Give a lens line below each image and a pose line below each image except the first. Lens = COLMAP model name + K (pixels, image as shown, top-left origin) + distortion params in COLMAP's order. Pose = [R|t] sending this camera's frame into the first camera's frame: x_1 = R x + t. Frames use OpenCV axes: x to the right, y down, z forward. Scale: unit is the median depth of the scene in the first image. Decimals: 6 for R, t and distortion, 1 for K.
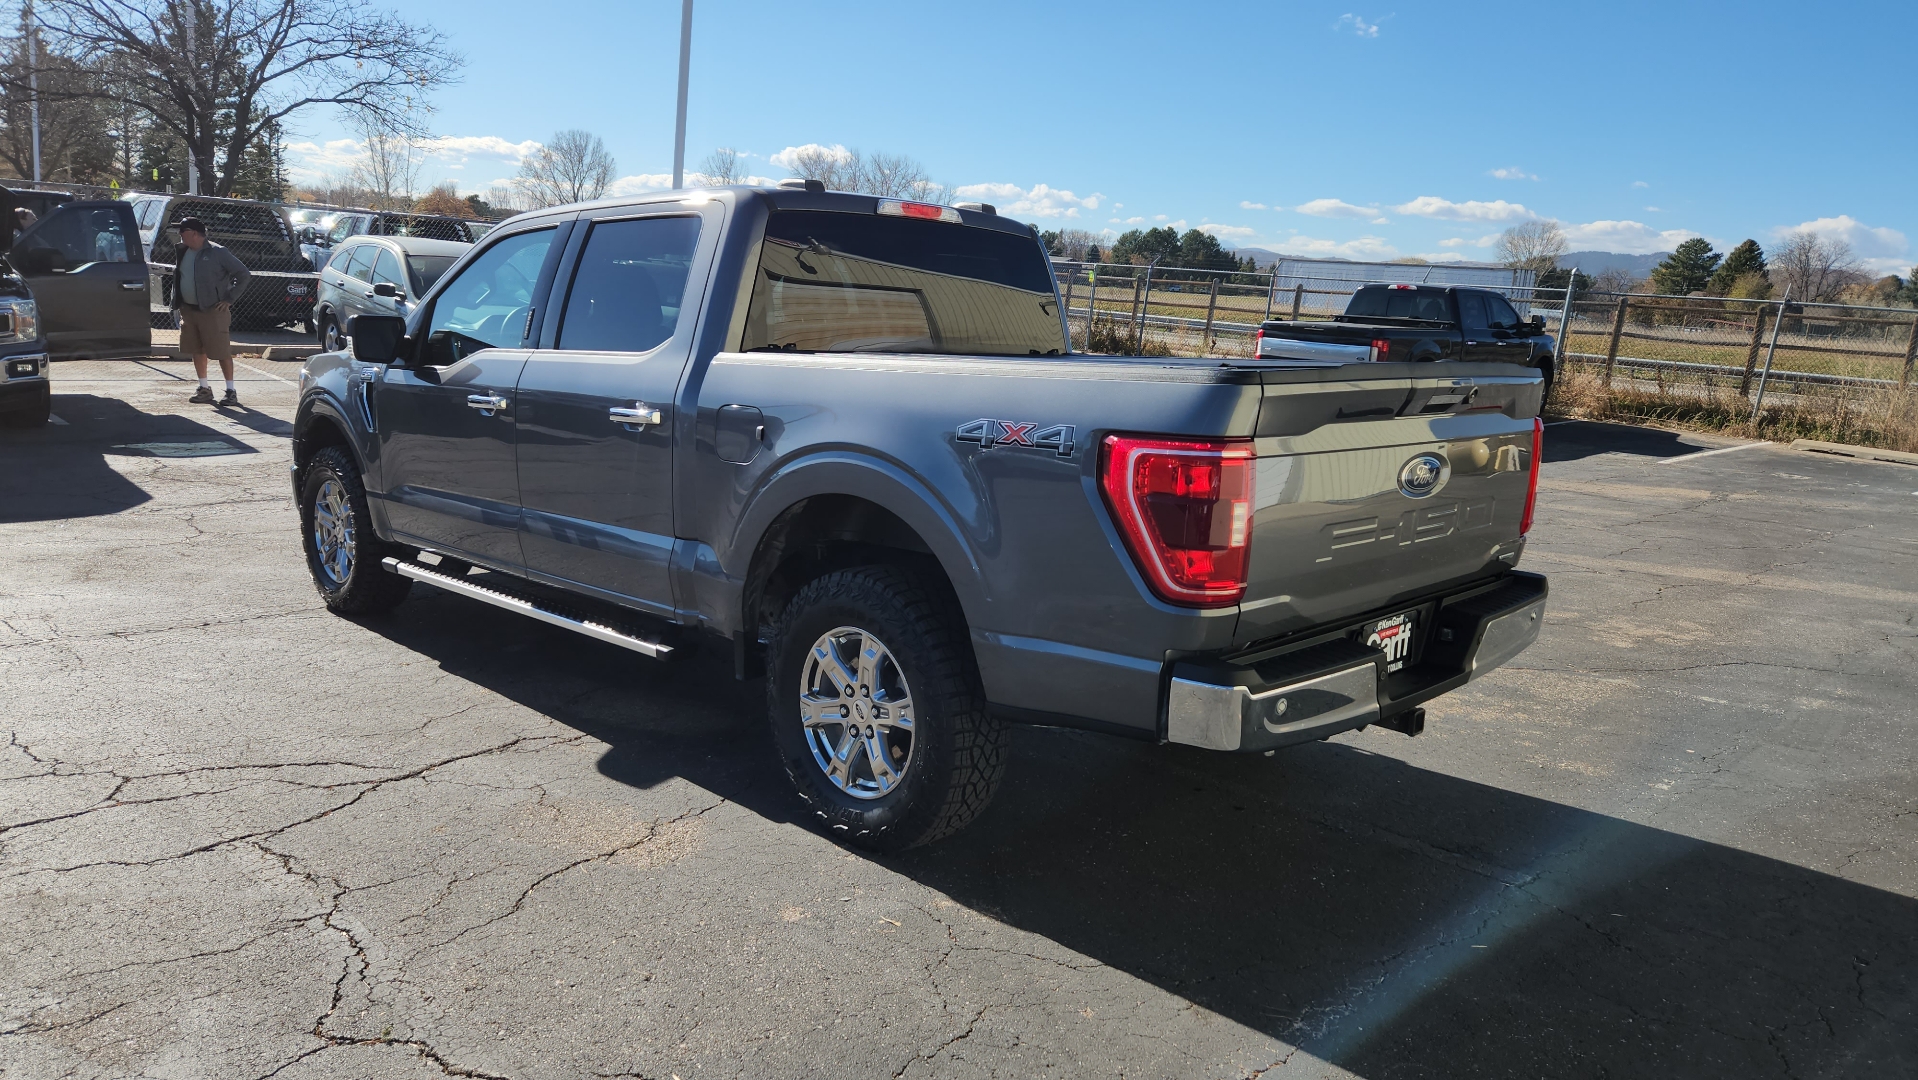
lens RADIAL K [[1278.0, 0, 929.6], [0, 1278.0, 561.3], [0, 0, 1]] dist [0.067945, -0.051540]
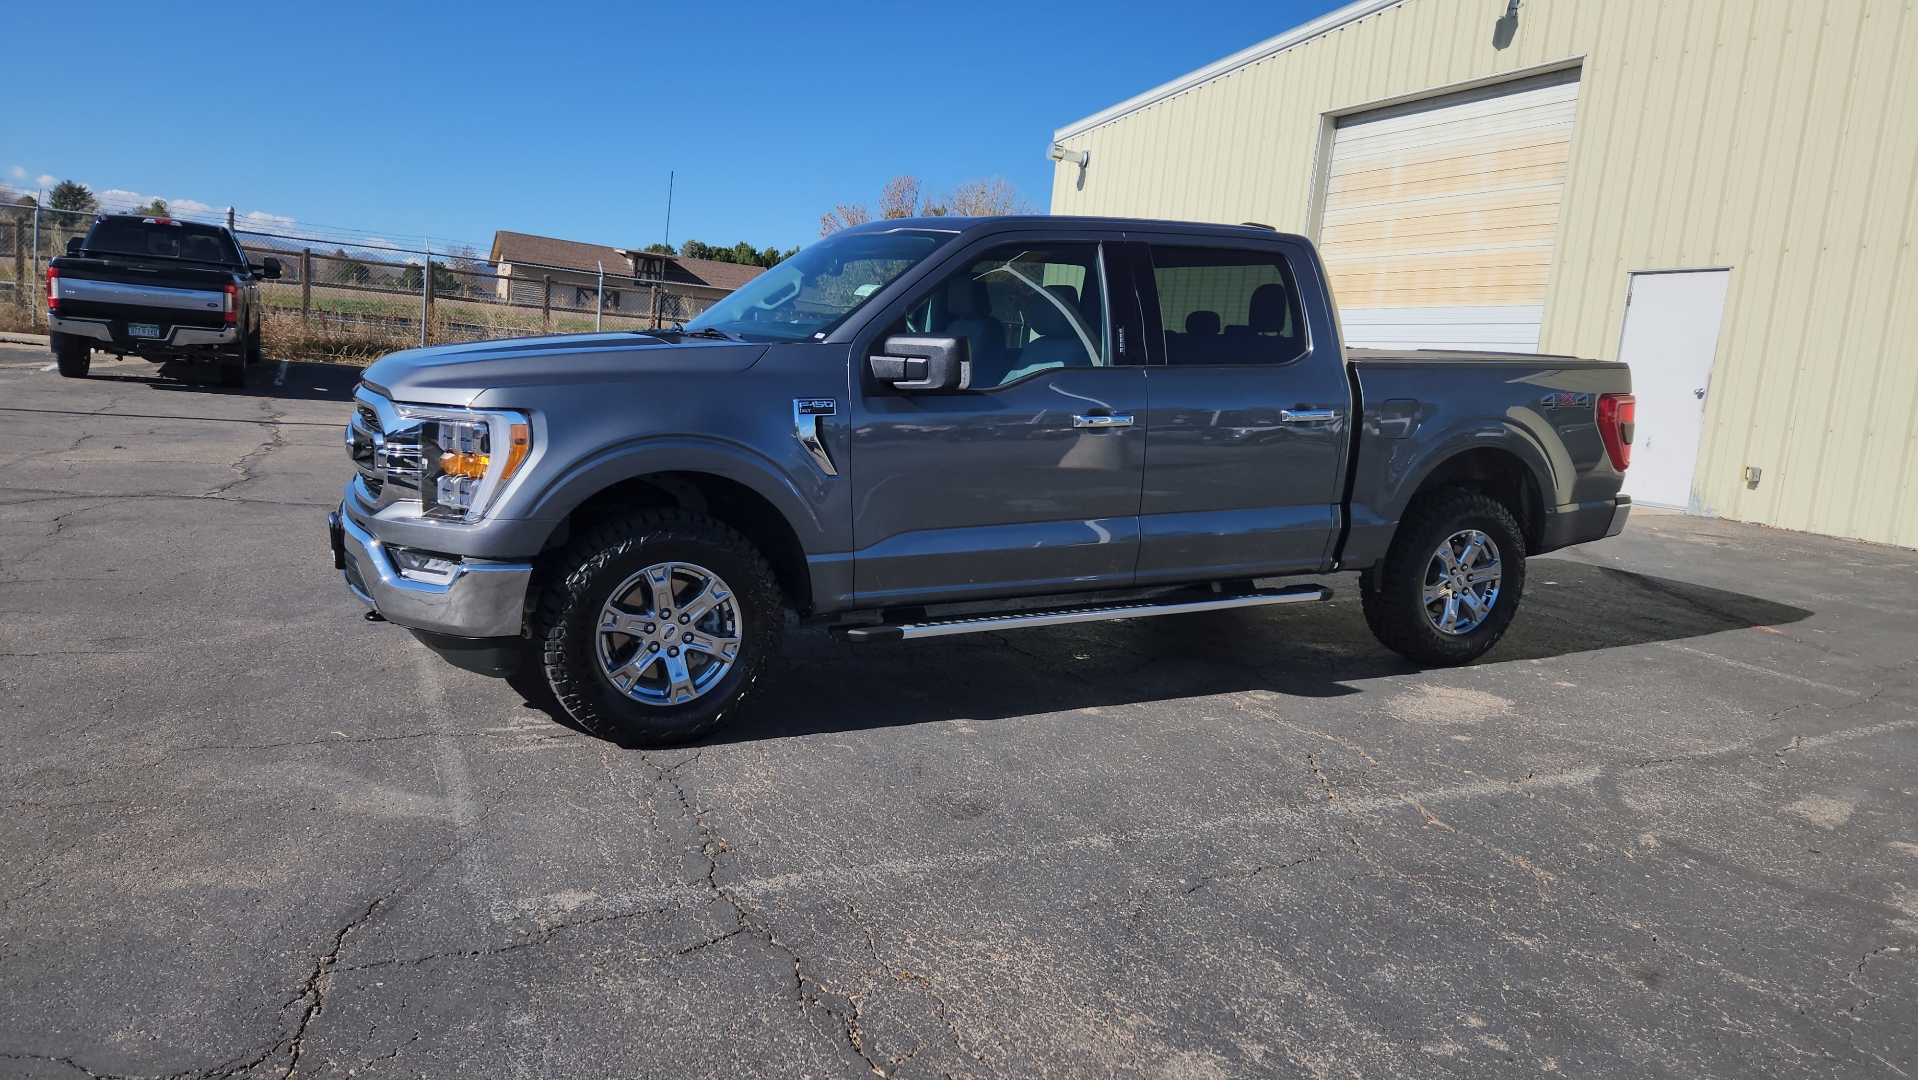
lens RADIAL K [[1280.4, 0, 928.2], [0, 1280.4, 544.2], [0, 0, 1]] dist [0.061215, -0.035397]
pose [[0.326376, -0.183518, 0.927254, -1.013494], [0.139335, 0.979596, 0.144834, -0.147292], [-0.934914, 0.081928, 0.345287, 0.604208]]
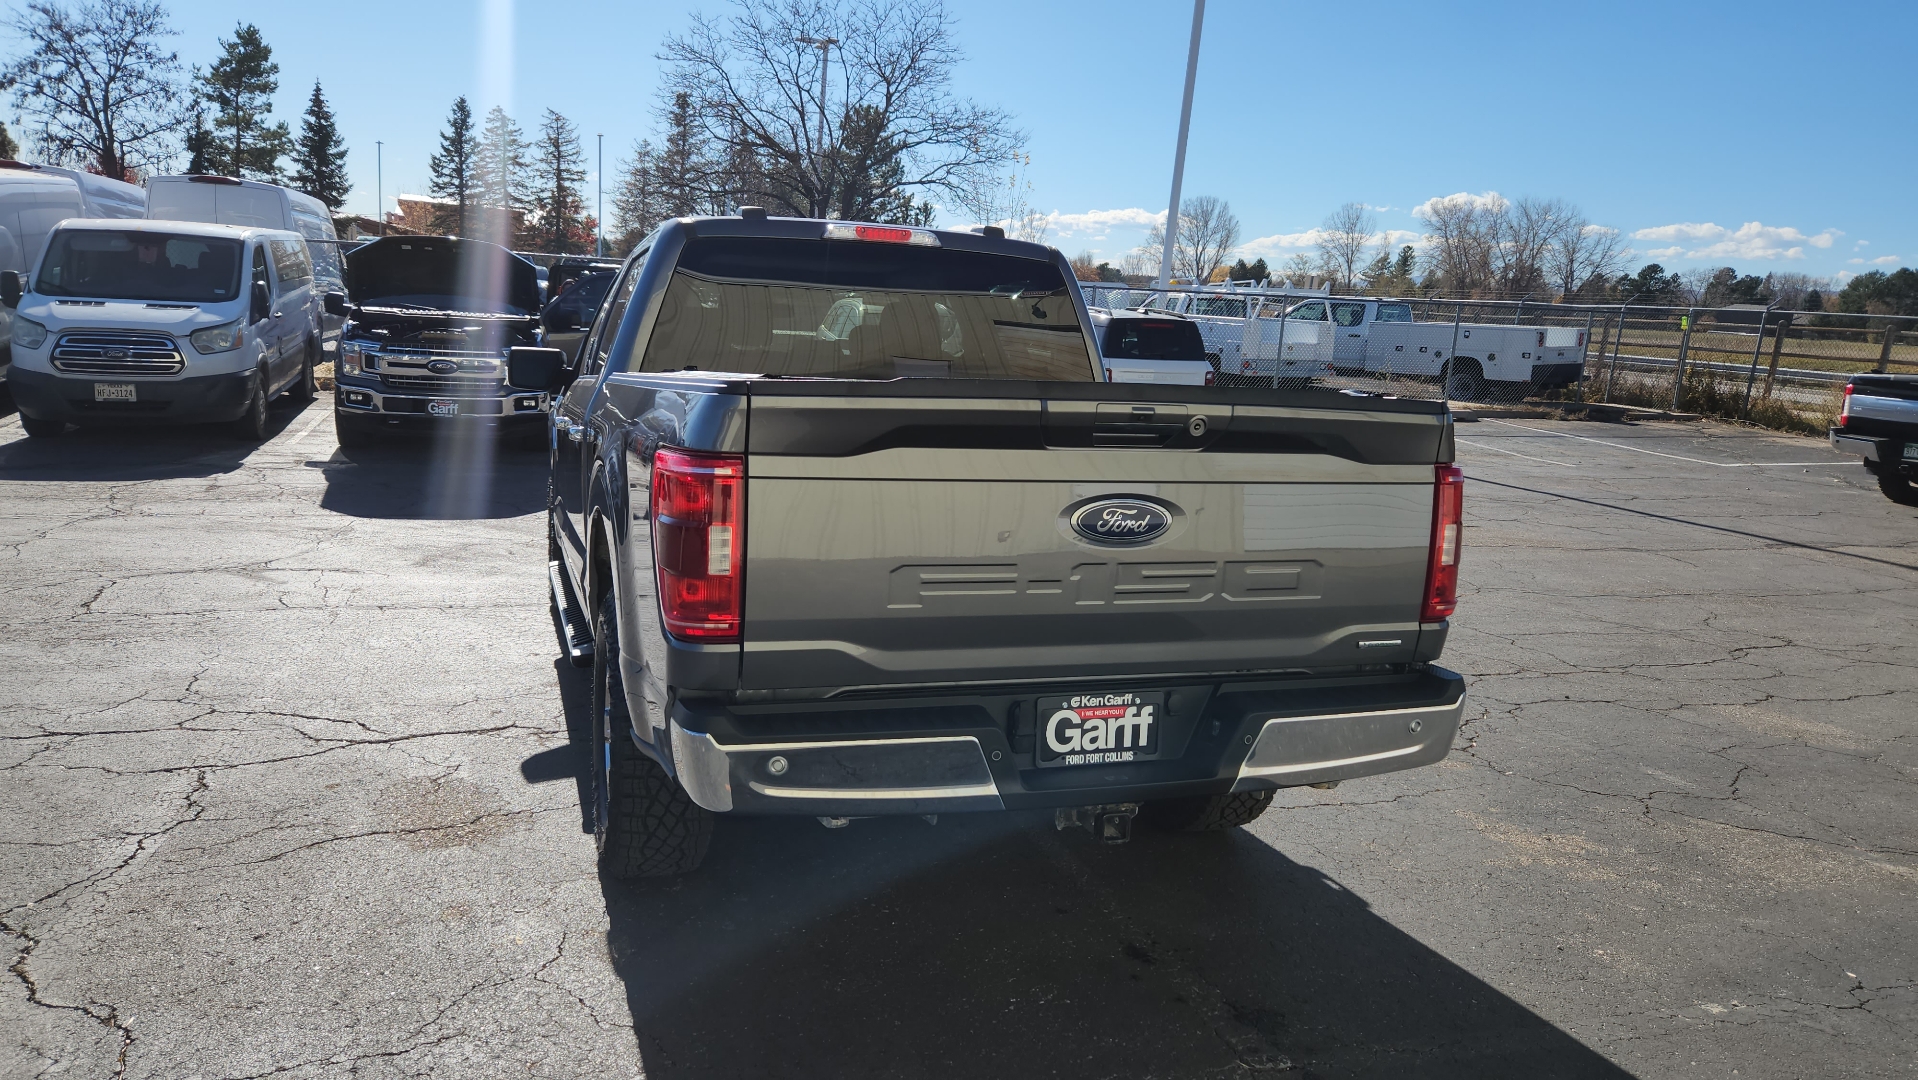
lens RADIAL K [[1278.0, 0, 914.7], [0, 1278.0, 551.0], [0, 0, 1]] dist [0.067945, -0.051540]
pose [[0.888791, 0.068778, -0.453122, 0.335474], [-0.092445, 0.995258, -0.030264, -0.006206], [0.448892, 0.068787, 0.890935, 0.118501]]
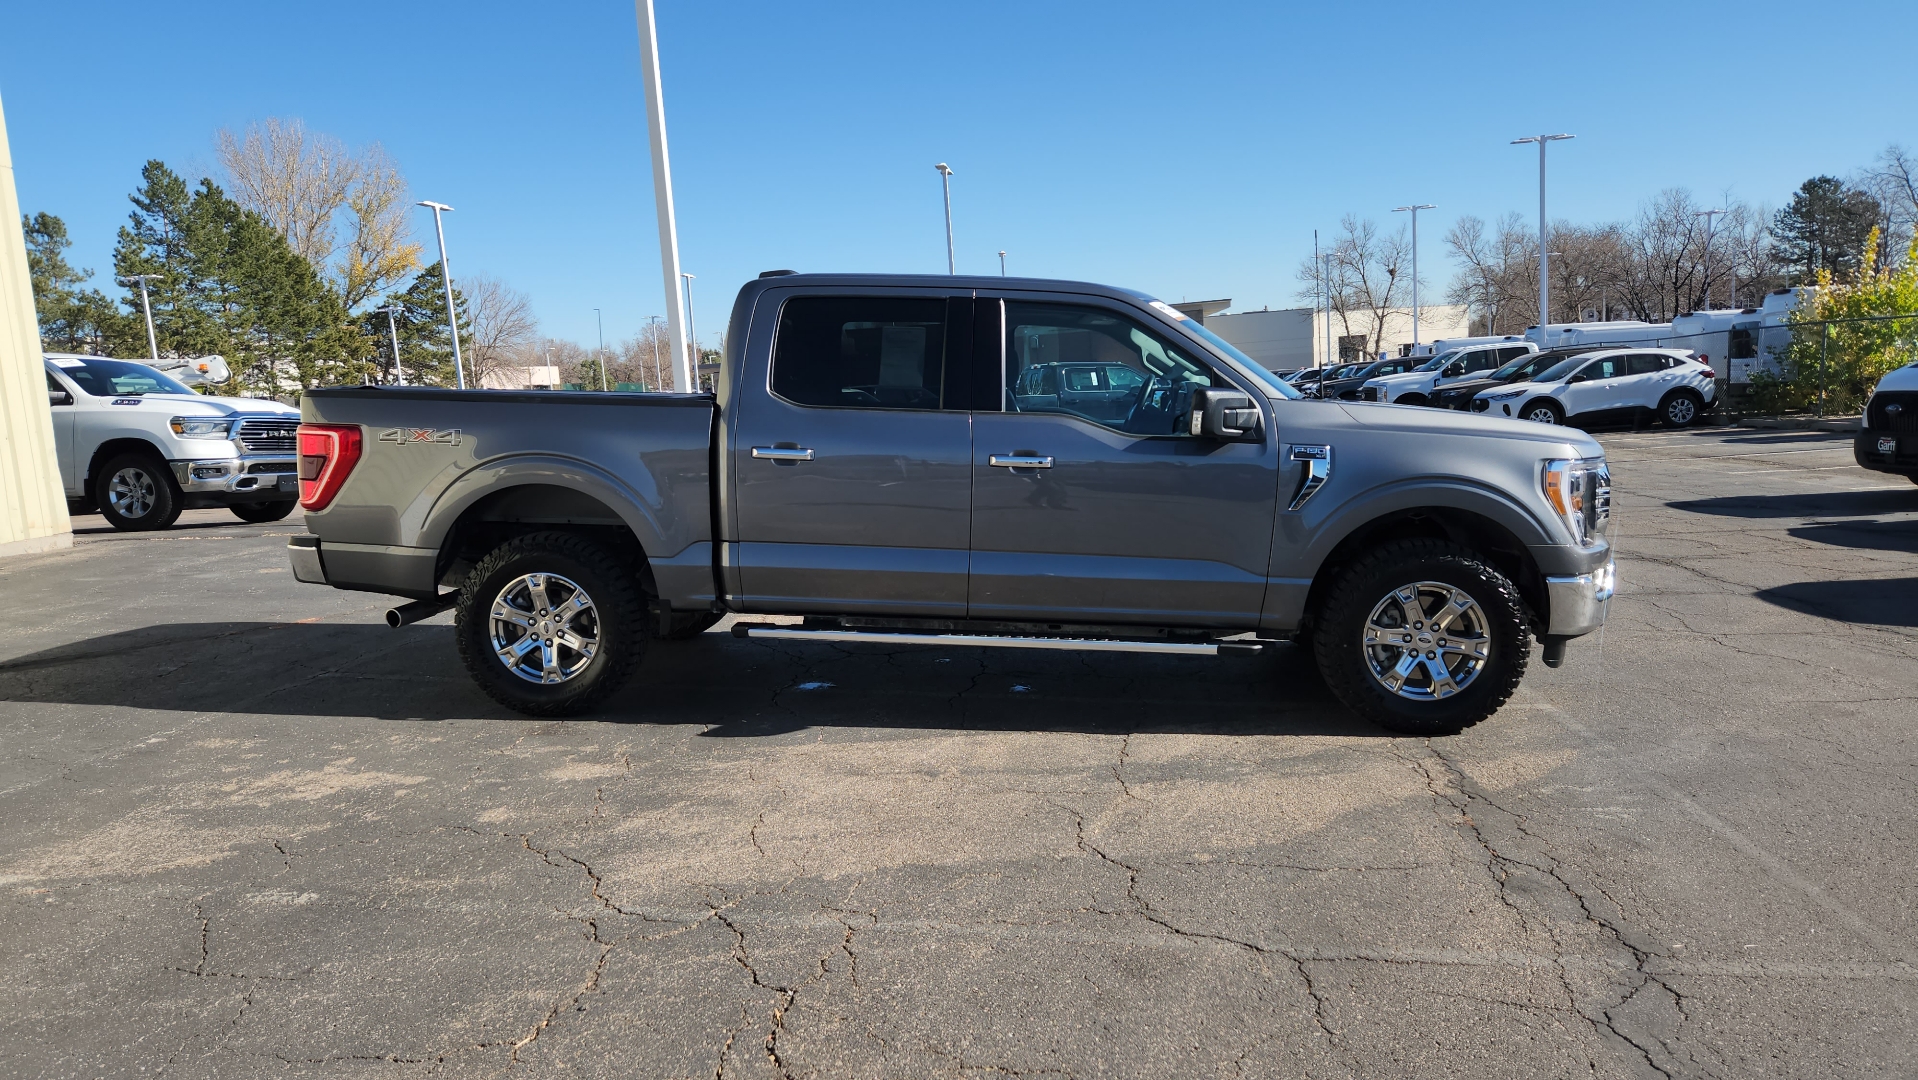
lens RADIAL K [[1285.6, 0, 935.8], [0, 1285.6, 558.5], [0, 0, 1]] dist [0.062480, -0.042704]
pose [[-0.771370, 0.047819, -0.634588, 0.527955], [-0.143293, 0.958515, 0.246407, -0.263094], [0.620045, 0.281003, -0.732517, 1.571536]]
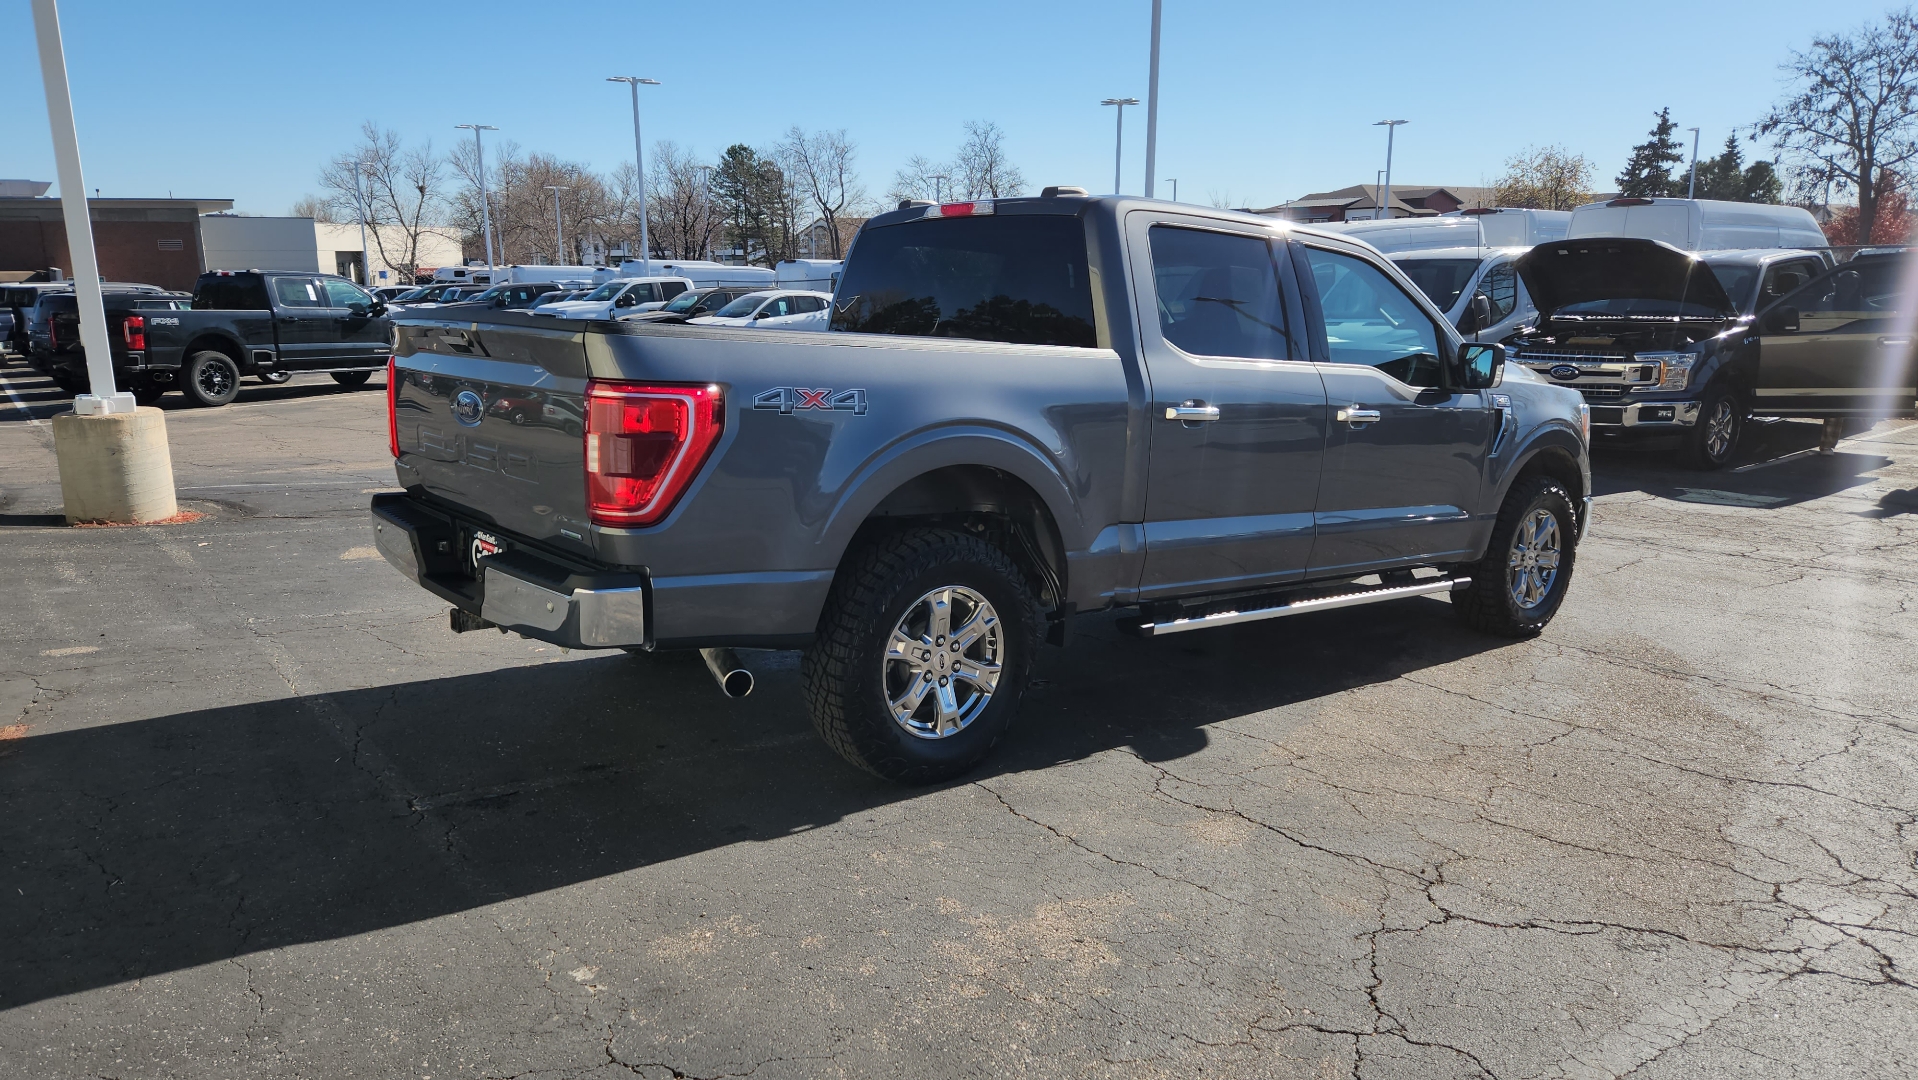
lens RADIAL K [[1280.3, 0, 932.7], [0, 1280.3, 549.2], [0, 0, 1]] dist [0.068549, -0.054220]
pose [[-0.117149, 0.129726, -0.984605, 0.792615], [-0.217338, 0.964050, 0.152877, -0.112596], [0.969041, 0.231902, -0.084743, 0.813459]]
